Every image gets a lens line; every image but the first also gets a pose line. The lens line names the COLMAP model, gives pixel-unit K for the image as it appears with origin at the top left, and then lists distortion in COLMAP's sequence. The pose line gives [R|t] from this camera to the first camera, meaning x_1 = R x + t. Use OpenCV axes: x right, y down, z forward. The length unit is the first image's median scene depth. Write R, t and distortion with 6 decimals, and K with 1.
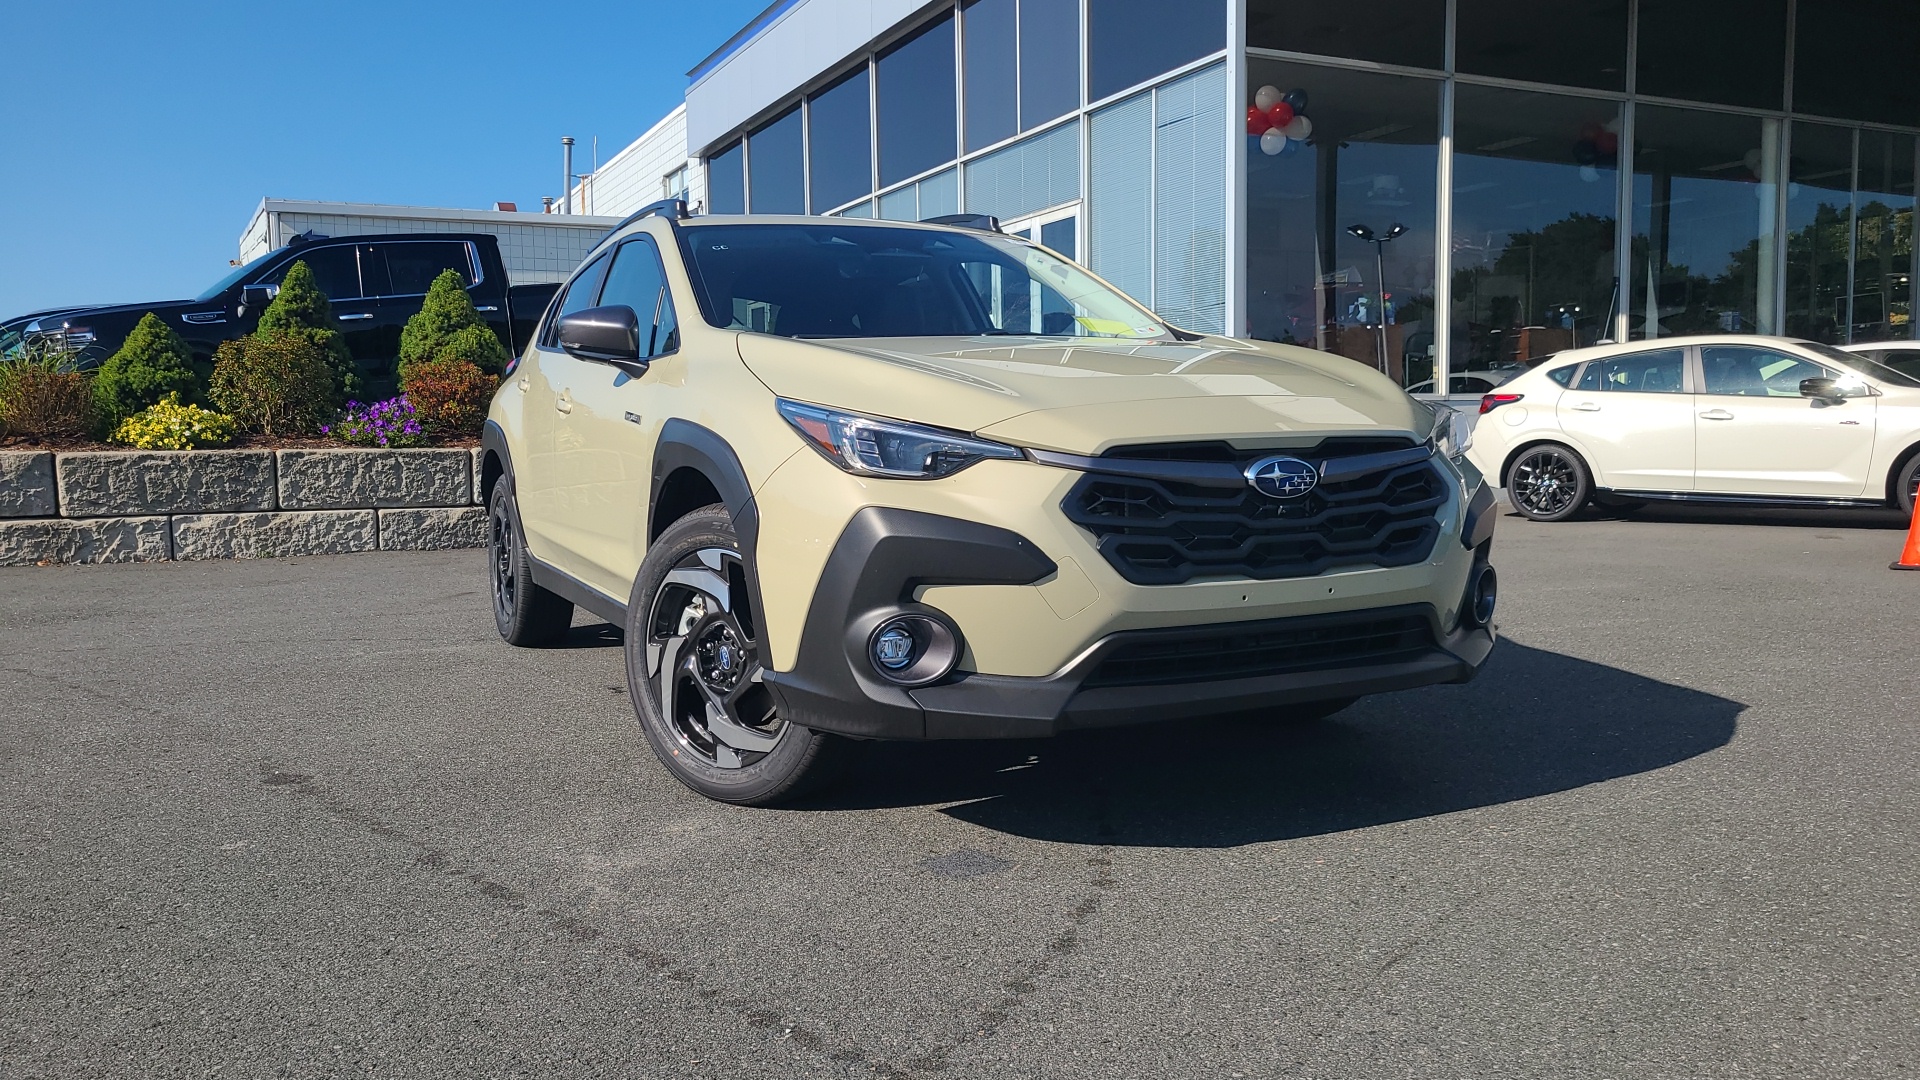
lens RADIAL K [[1460.8, 0, 920.2], [0, 1460.8, 547.6], [0, 0, 1]] dist [0.040481, -0.026461]
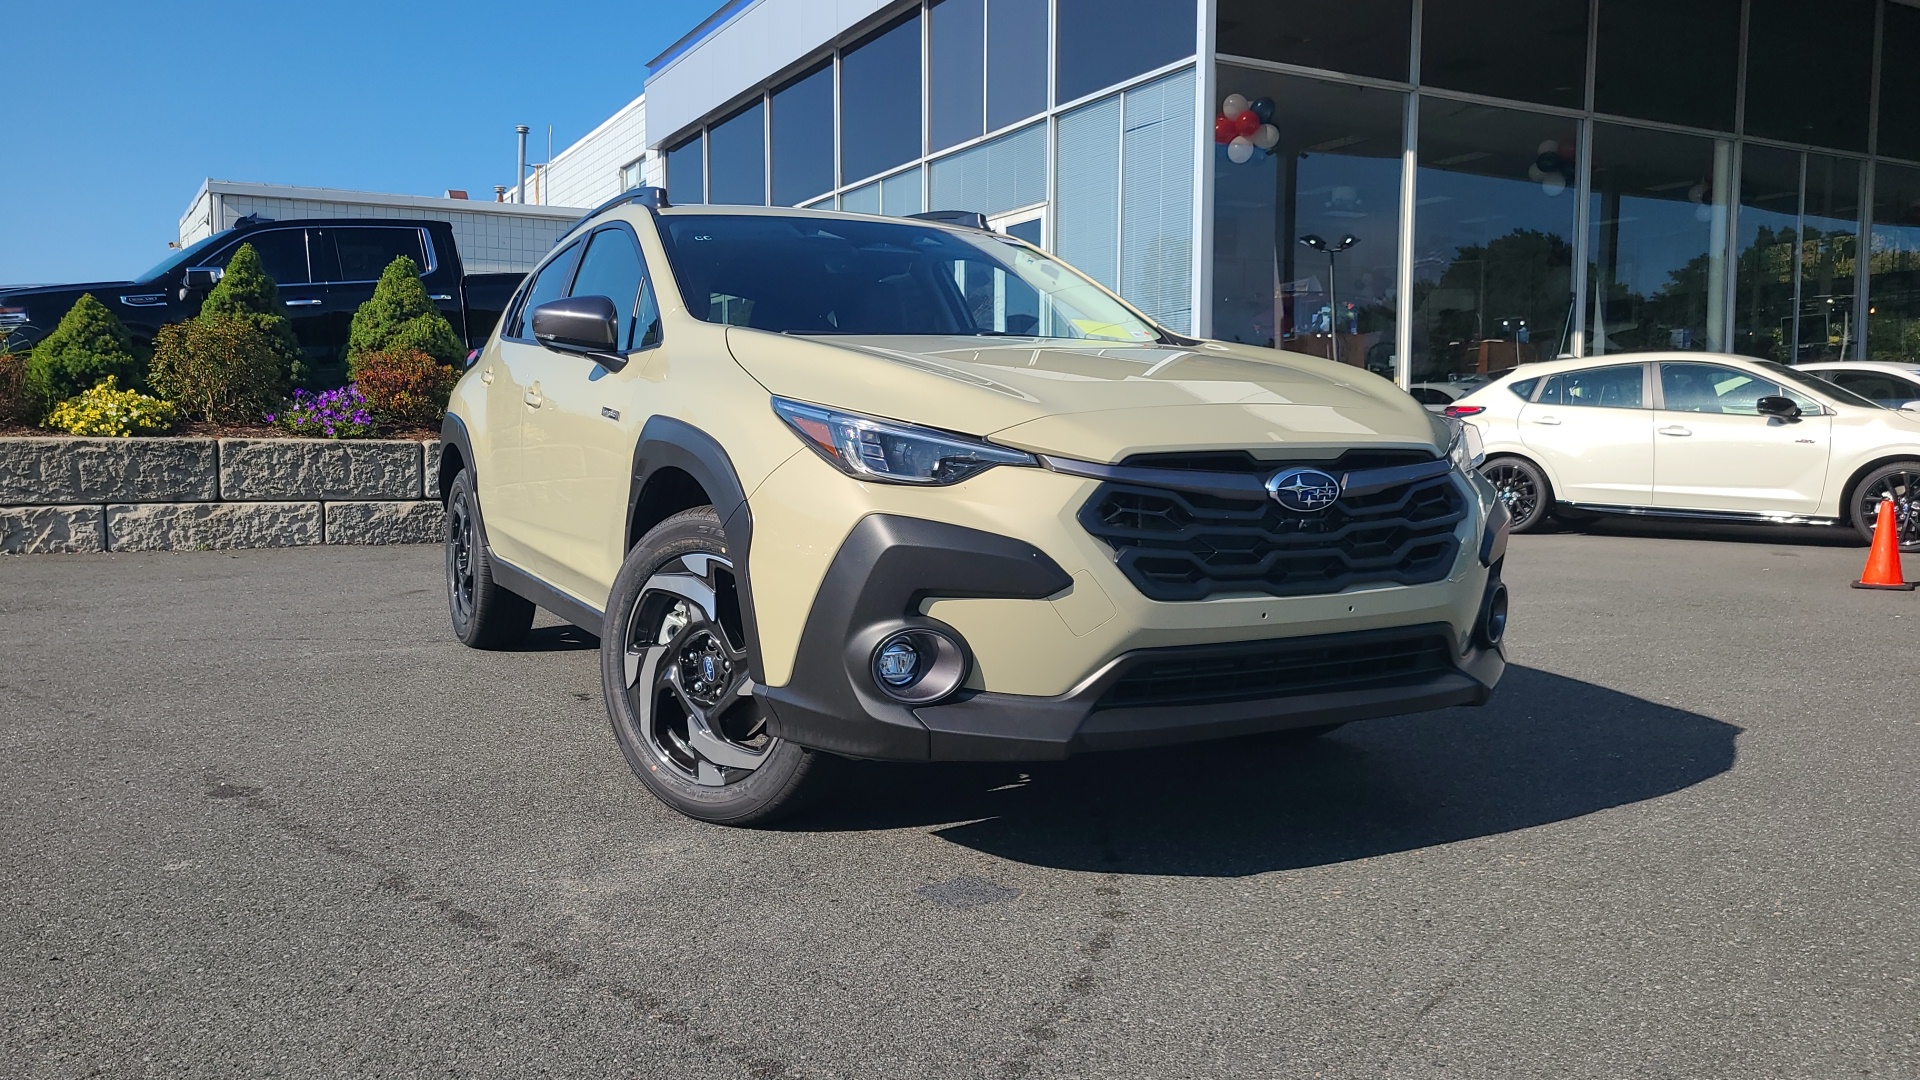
lens RADIAL K [[1460.8, 0, 930.9], [0, 1460.8, 554.3], [0, 0, 1]] dist [0.040481, -0.026461]
pose [[0.999053, 0.015479, 0.040666, -0.008741], [-0.015639, 0.999871, 0.003626, -0.001439], [-0.040605, -0.004258, 0.999166, 0.014038]]
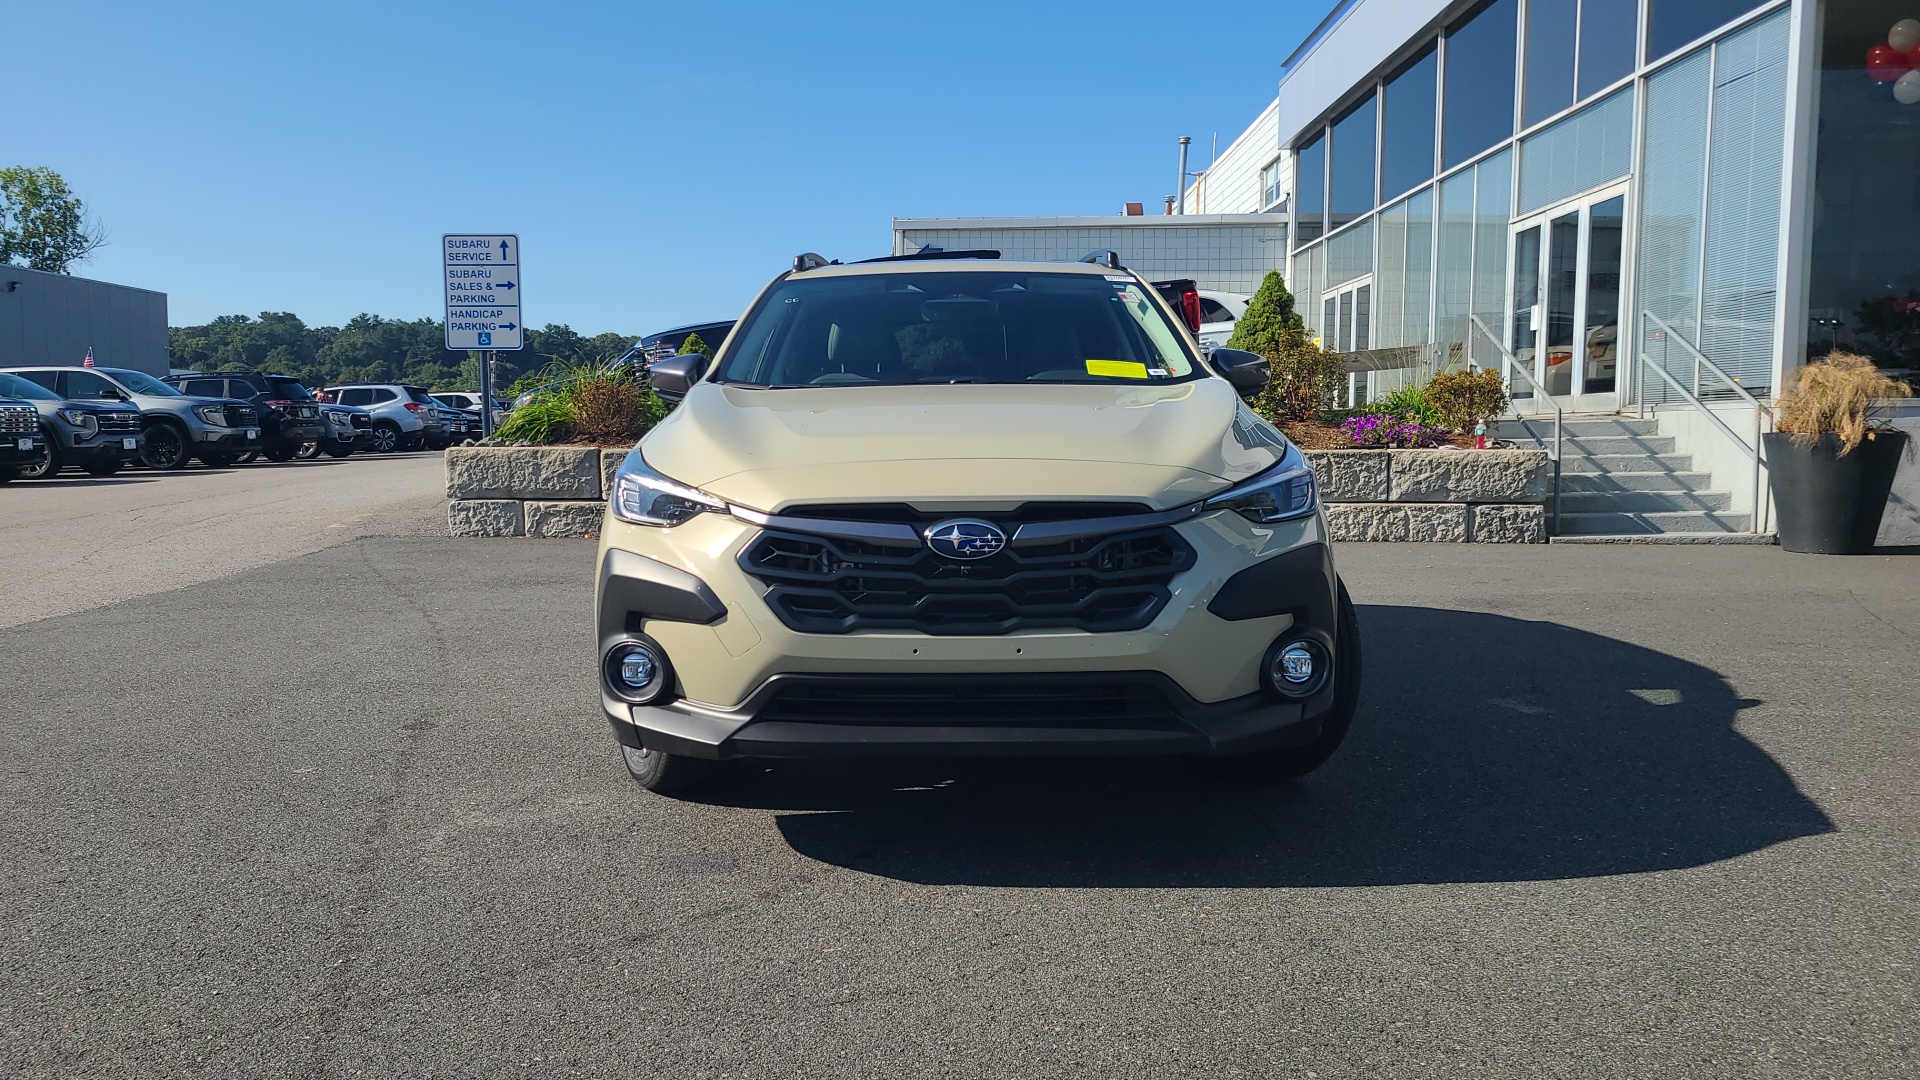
lens RADIAL K [[1460.8, 0, 940.9], [0, 1460.8, 543.2], [0, 0, 1]] dist [0.040481, -0.026461]
pose [[0.886513, 0.049493, -0.460050, 0.181706], [-0.044700, 0.998773, 0.021314, -0.017037], [0.460540, 0.001669, 0.887637, 0.017017]]
